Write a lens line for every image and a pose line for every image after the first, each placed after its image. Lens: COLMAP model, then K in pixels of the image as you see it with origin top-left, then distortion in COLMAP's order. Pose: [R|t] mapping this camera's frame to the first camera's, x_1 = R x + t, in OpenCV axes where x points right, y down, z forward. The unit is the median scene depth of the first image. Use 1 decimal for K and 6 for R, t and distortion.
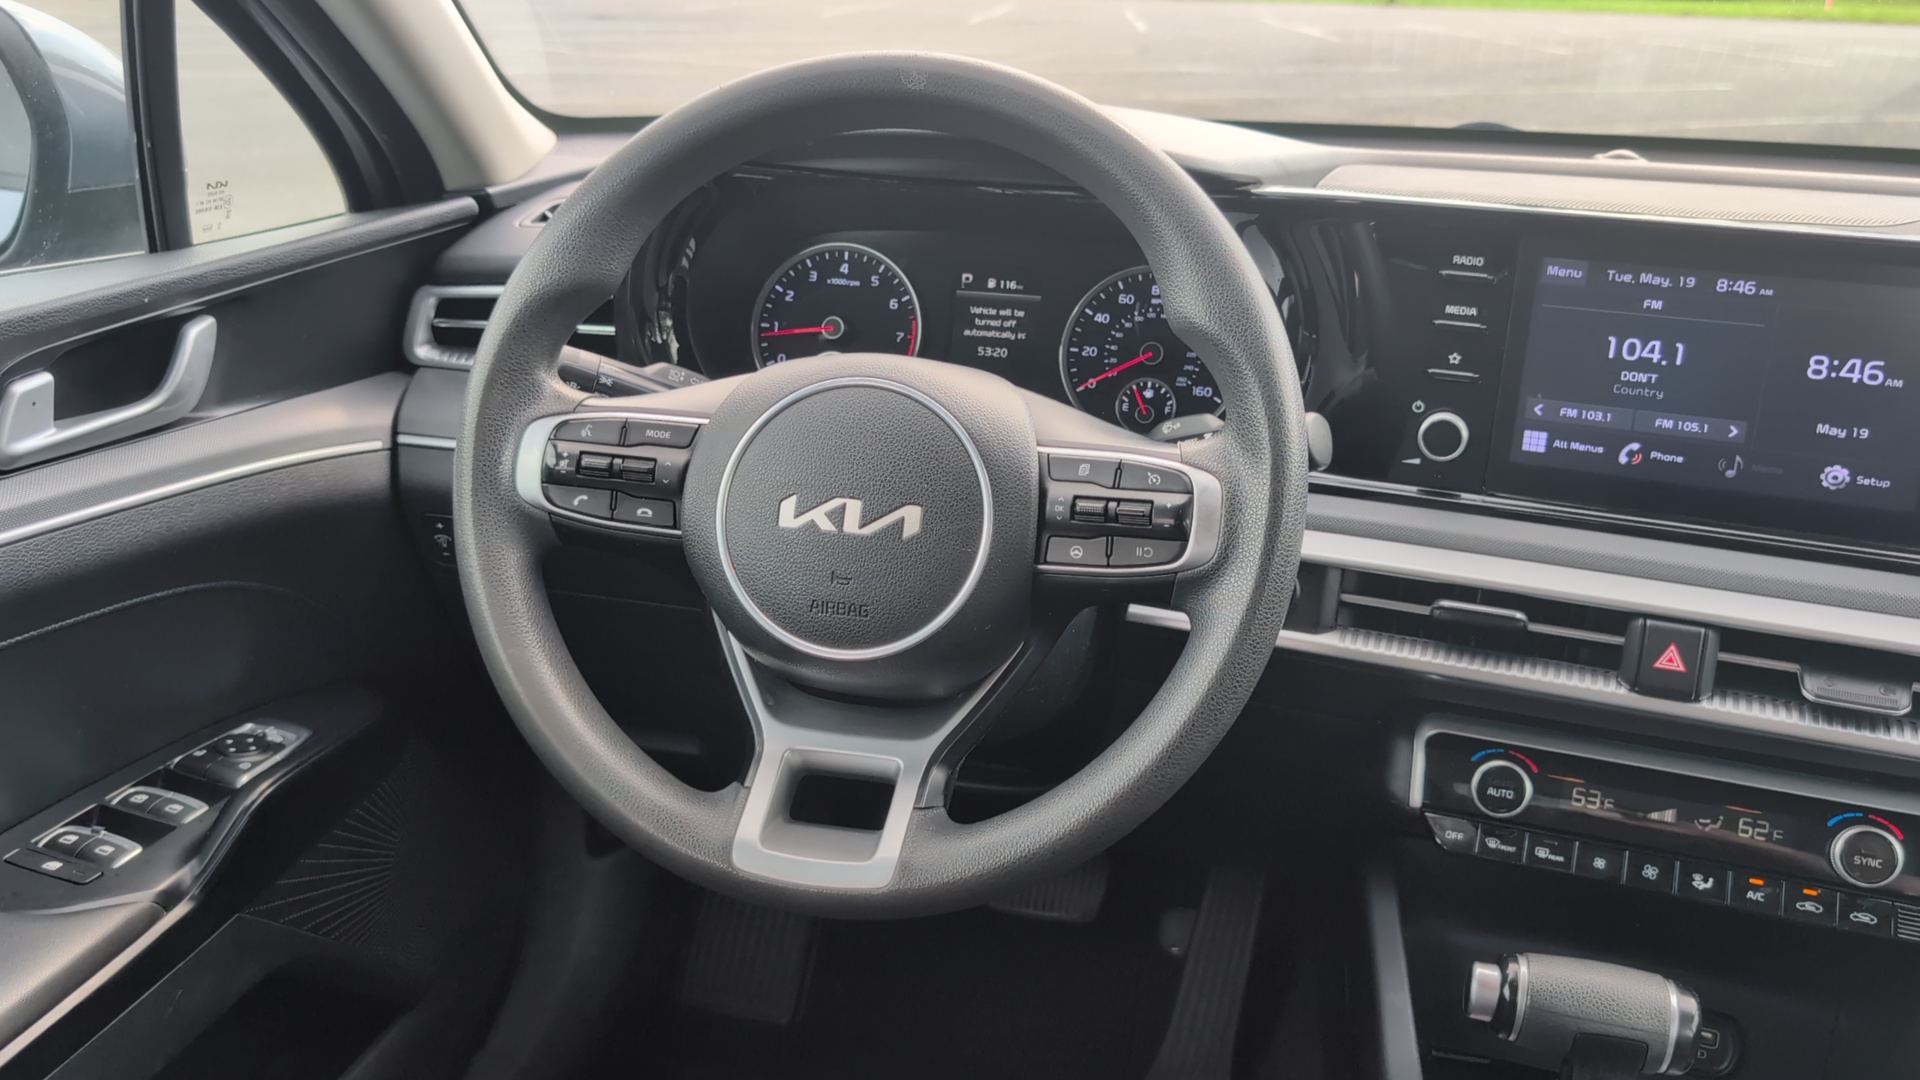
lens RADIAL K [[1618.6, 0, 960.0], [0, 1618.6, 540.0], [0, 0, 1]] dist [0.001291, -0.009742]
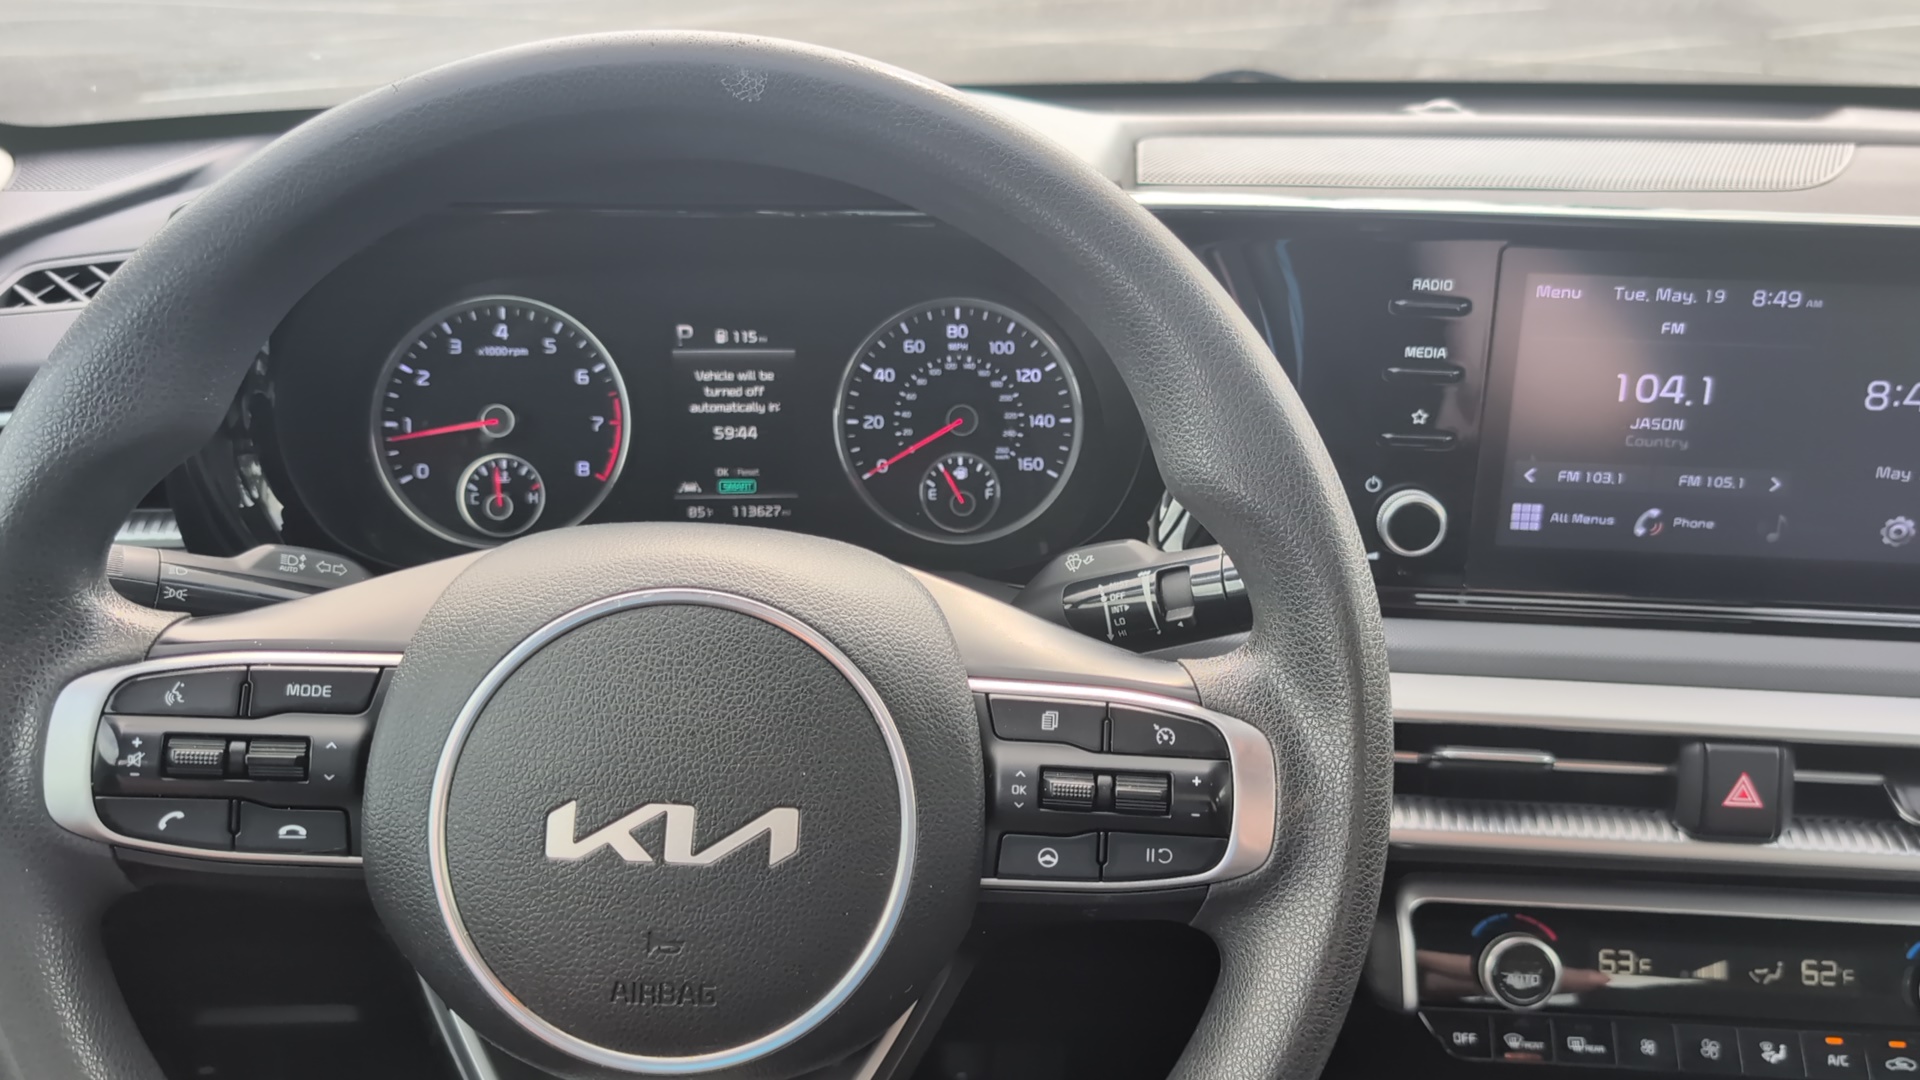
lens RADIAL K [[1644.9, 0, 960.0], [0, 1644.9, 540.0], [0, 0, 1]] dist [0.081502, -0.141087]
pose [[0.954714, -0.119591, 0.272432, -0.109910], [0.106986, 0.992405, 0.060720, -0.127343], [-0.277624, -0.028824, 0.960257, 0.337501]]
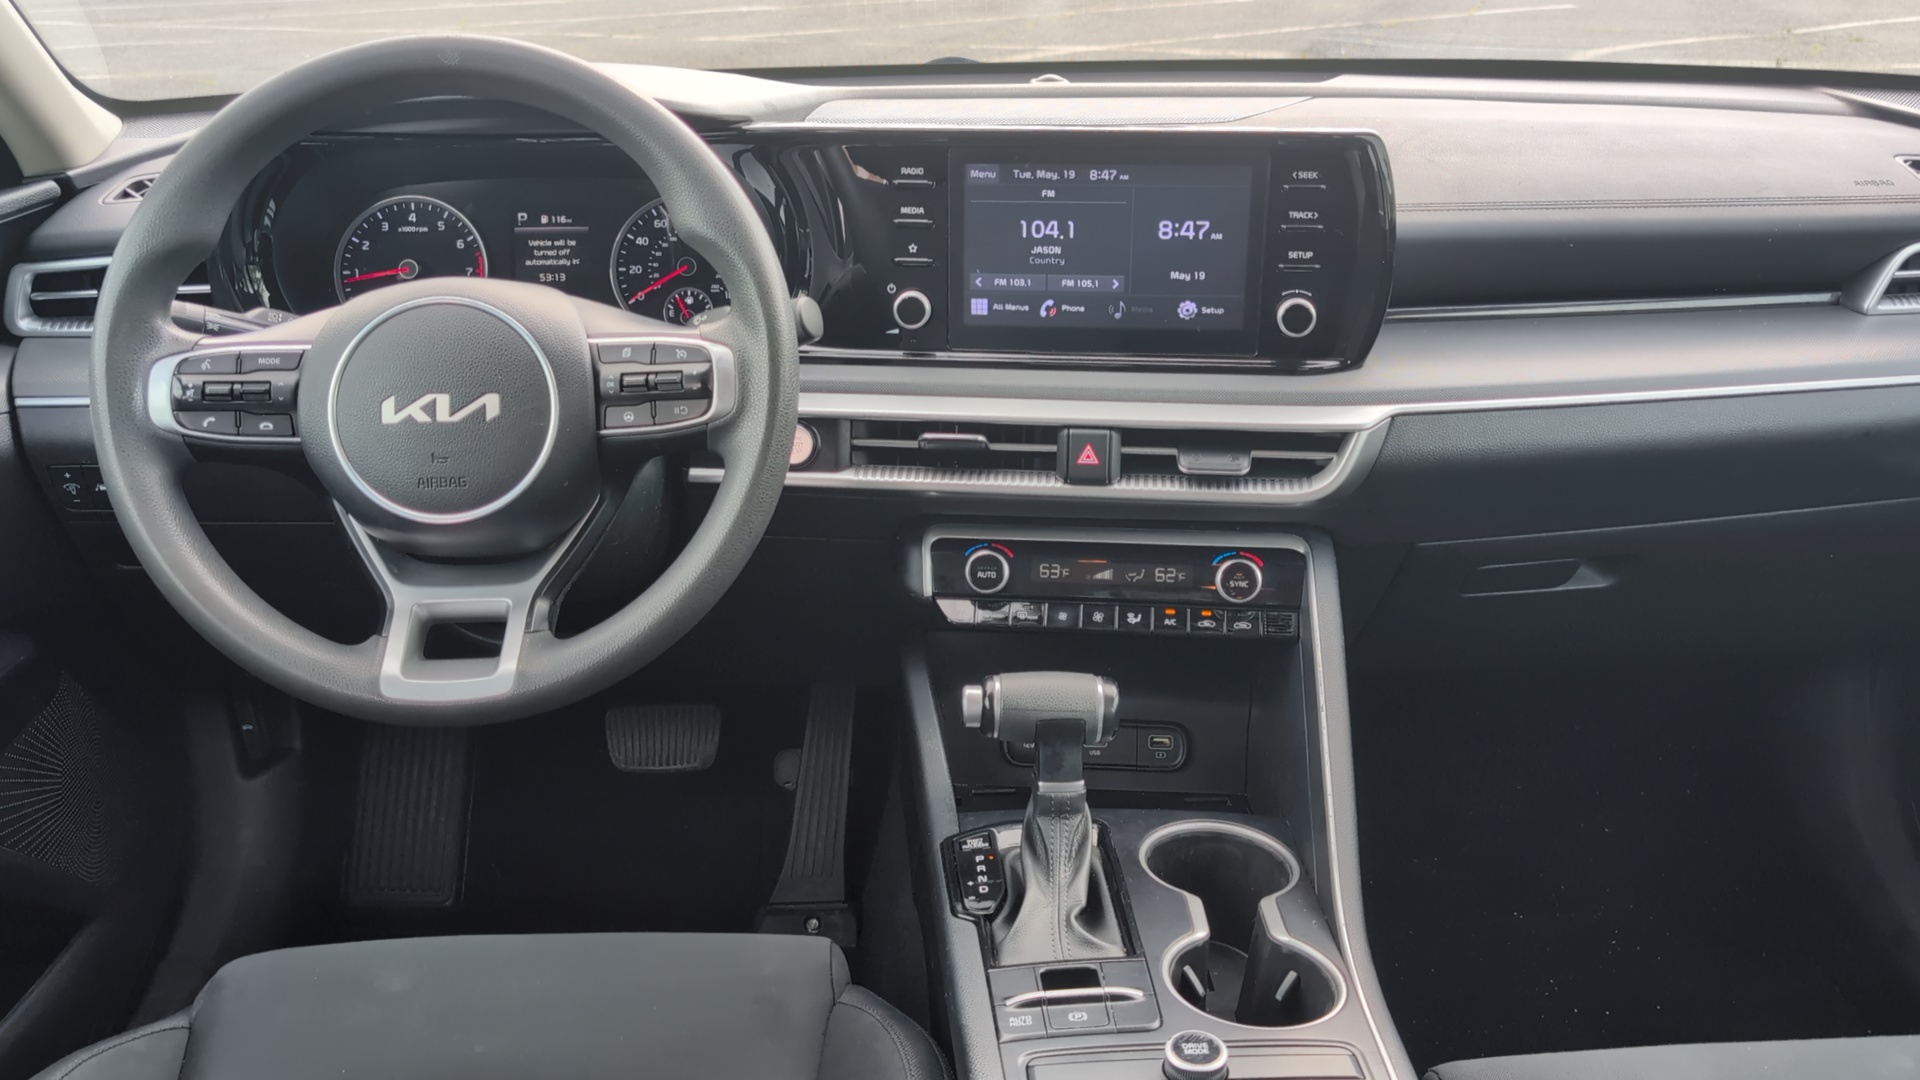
lens RADIAL K [[1648.4, 0, 960.0], [0, 1648.4, 540.0], [0, 0, 1]] dist [0.163532, -0.386134]
pose [[0.967648, -0.124596, 0.219394, 0.021002], [0.116944, 0.991998, 0.047576, 0.062889], [-0.223566, -0.020380, 0.974476, -0.317592]]
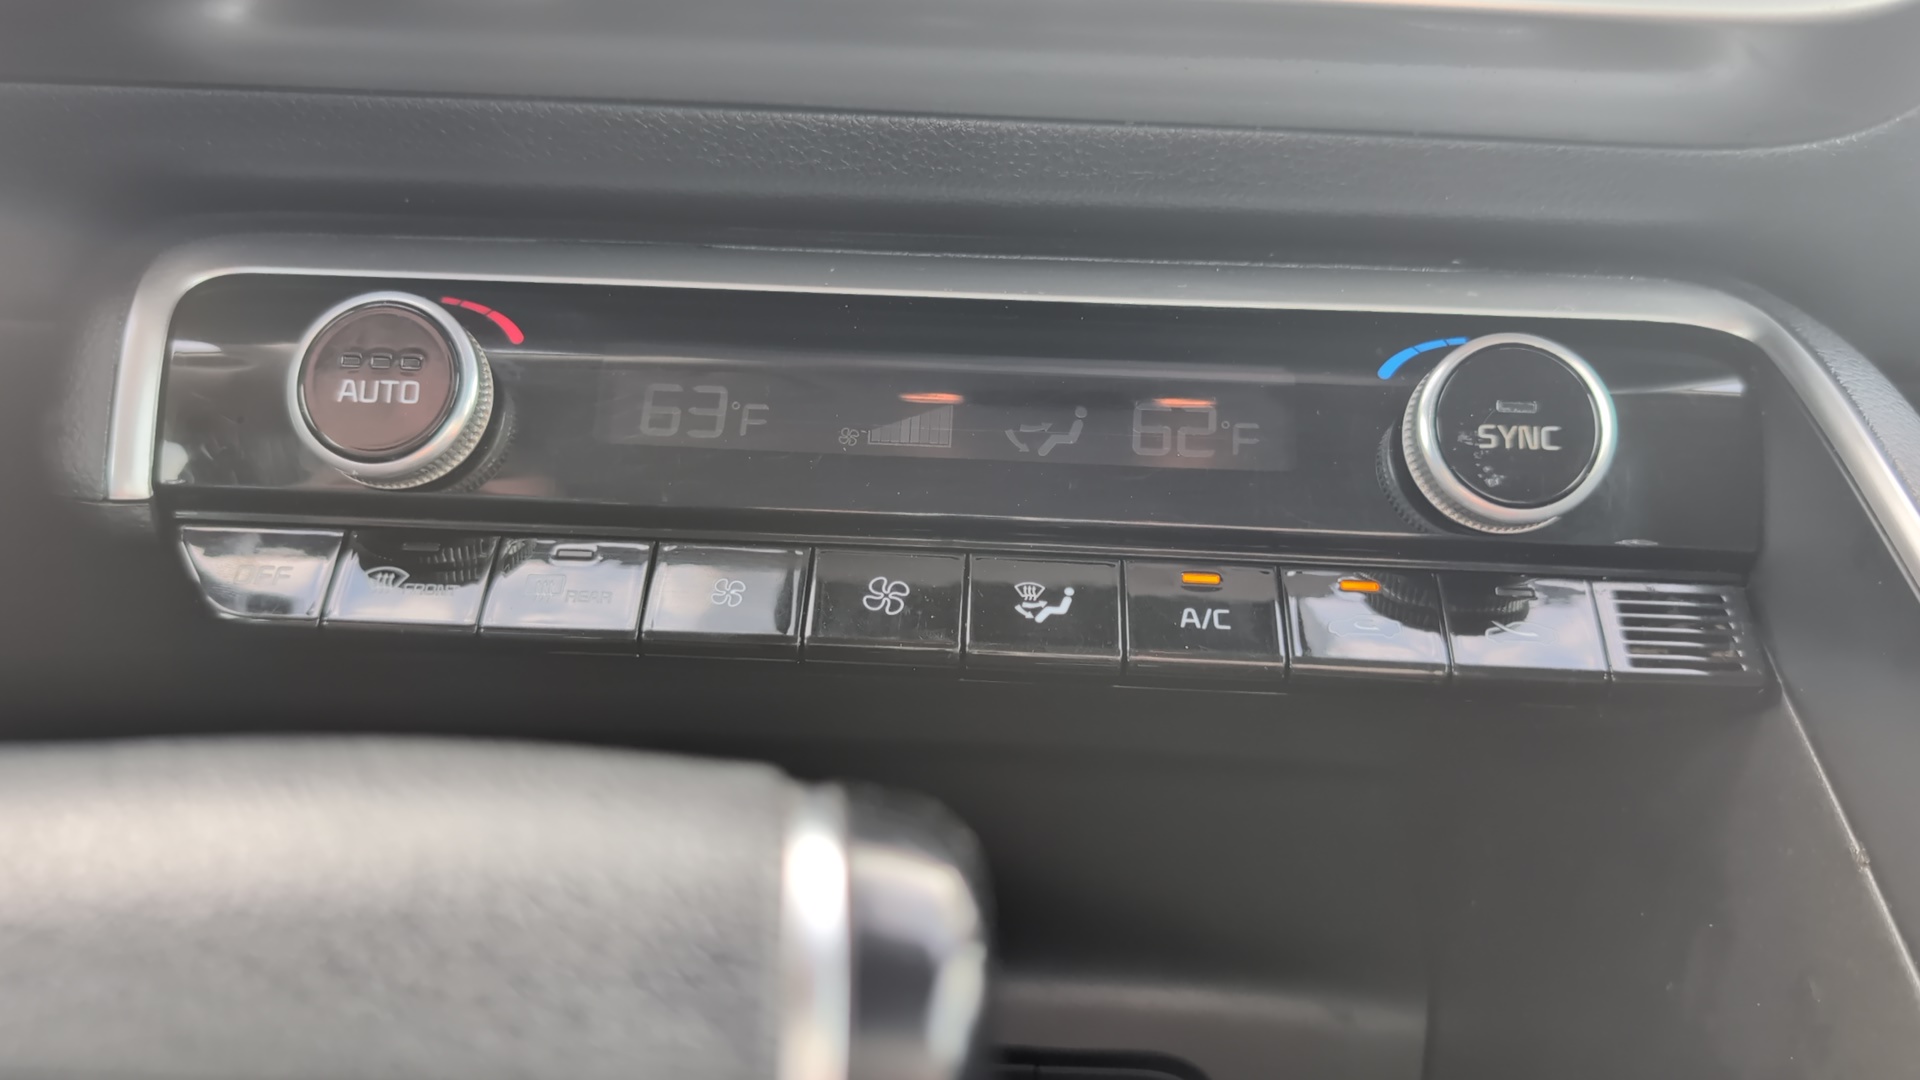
lens RADIAL K [[1644.9, 0, 960.0], [0, 1644.9, 540.0], [0, 0, 1]] dist [0.081502, -0.141087]
pose [[0.945549, -0.058093, 0.320253, 0.343657], [0.097904, 0.989139, -0.109635, 0.231307], [-0.310406, 0.135019, 0.940967, 0.707128]]
